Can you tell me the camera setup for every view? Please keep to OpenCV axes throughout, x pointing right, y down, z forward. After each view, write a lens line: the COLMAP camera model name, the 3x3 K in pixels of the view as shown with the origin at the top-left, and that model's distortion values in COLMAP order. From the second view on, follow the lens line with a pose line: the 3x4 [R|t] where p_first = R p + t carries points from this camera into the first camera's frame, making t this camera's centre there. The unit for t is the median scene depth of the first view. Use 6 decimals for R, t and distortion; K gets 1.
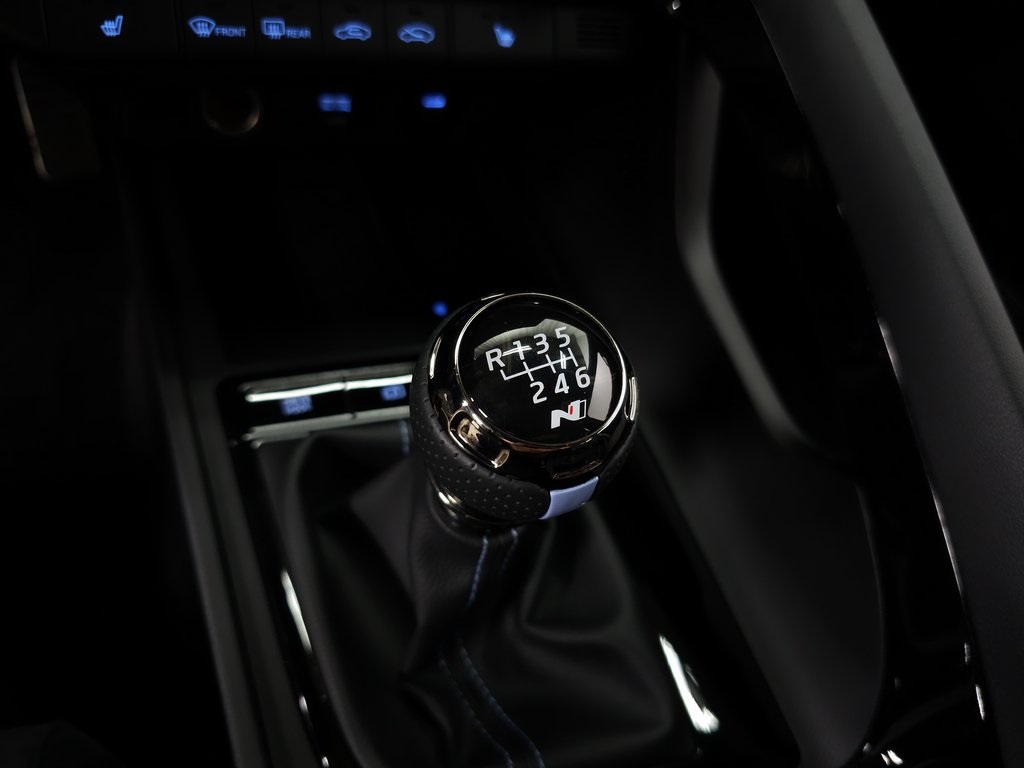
lens RADIAL K [[742.3, 0, 512.0], [0, 742.3, 384.0], [0, 0, 1]] dist [-0.028812, -0.001980]
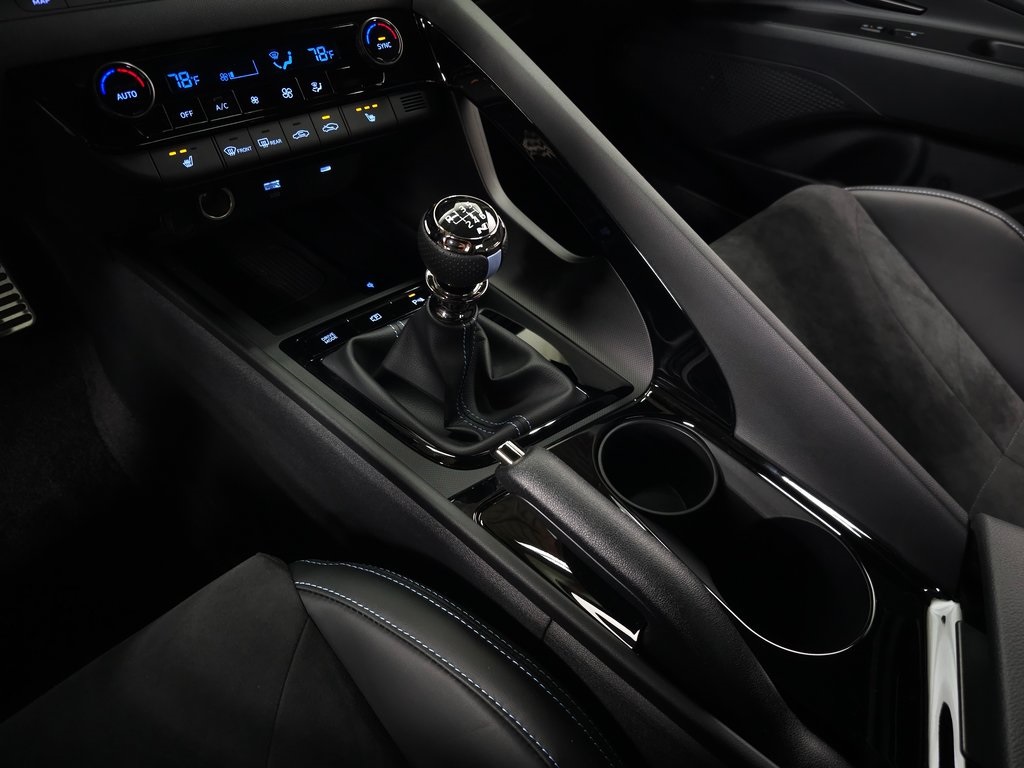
lens RADIAL K [[705.9, 0, 516.5], [0, 705.9, 377.5], [0, 0, 1]] dist [0.041446, -0.049553]
pose [[0.903278, -0.359881, 0.233610, -0.381614], [0.378208, 0.924962, -0.037461, 0.428709], [-0.202599, 0.122191, 0.971608, -0.918264]]
